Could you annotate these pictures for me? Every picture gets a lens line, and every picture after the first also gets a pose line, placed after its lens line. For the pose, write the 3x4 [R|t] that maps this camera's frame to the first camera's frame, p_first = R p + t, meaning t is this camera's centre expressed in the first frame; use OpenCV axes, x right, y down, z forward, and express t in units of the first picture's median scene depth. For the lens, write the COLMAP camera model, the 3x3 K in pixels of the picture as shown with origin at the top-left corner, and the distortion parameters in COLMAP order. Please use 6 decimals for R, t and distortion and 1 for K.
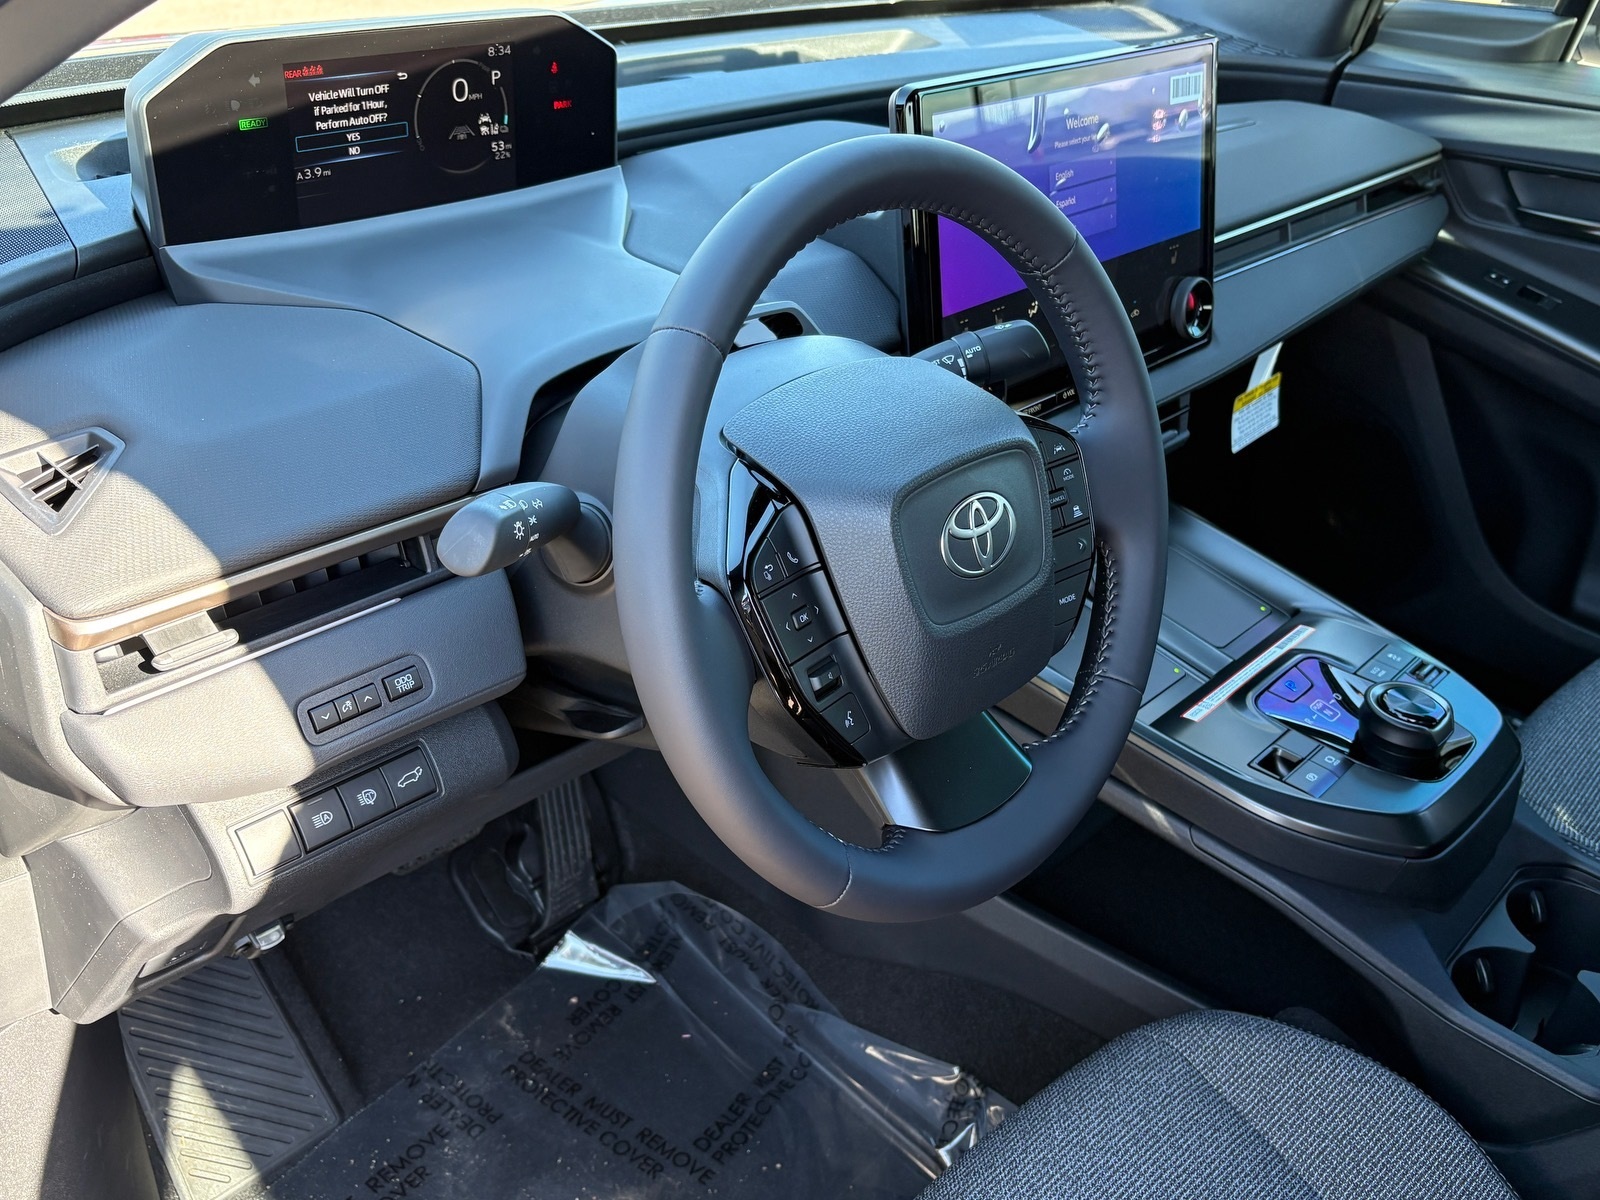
lens RADIAL K [[1455.3, 0, 862.9], [0, 1455.3, 601.2], [0, 0, 1]] dist [0.123699, -0.353830]
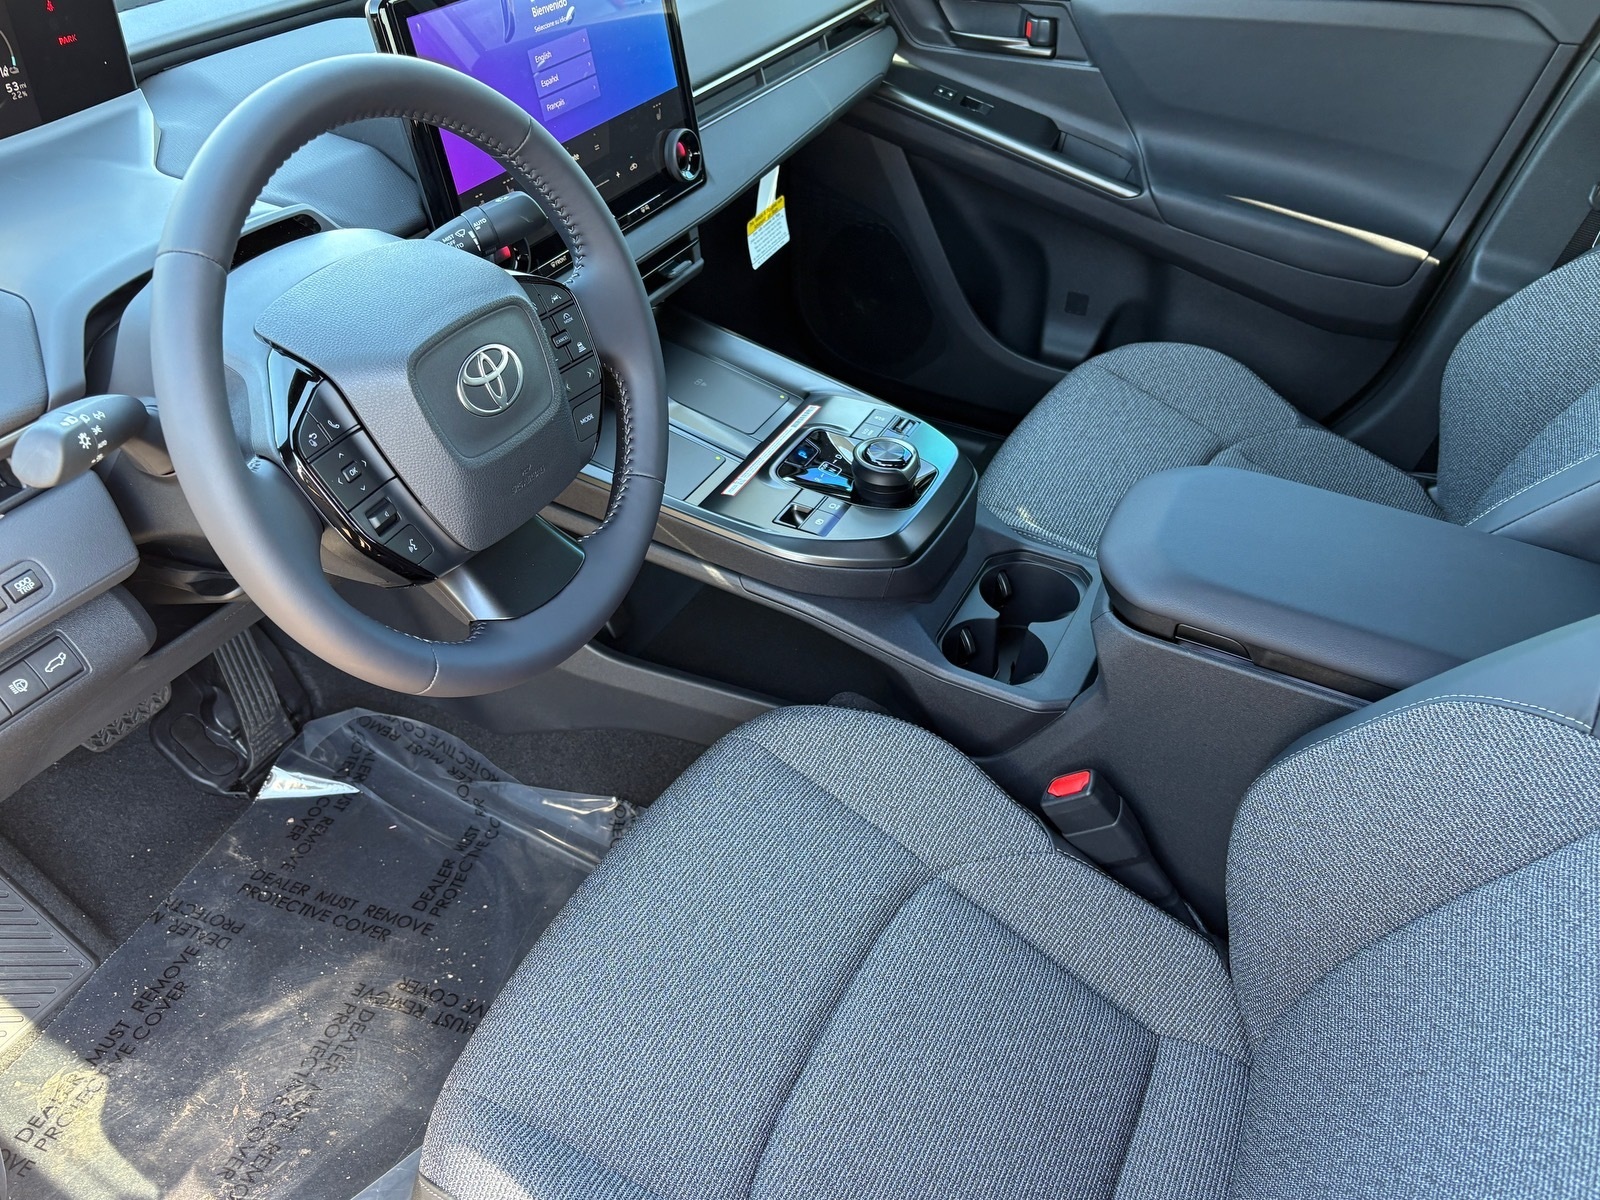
lens RADIAL K [[1270.2, 0, 829.9], [0, 1270.2, 592.4], [0, 0, 1]] dist [0.025222, -0.030448]
pose [[0.959869, -0.195069, 0.201496, 0.072309], [0.164699, 0.973610, 0.157978, 0.004526], [-0.226995, -0.118452, 0.966666, -0.096112]]
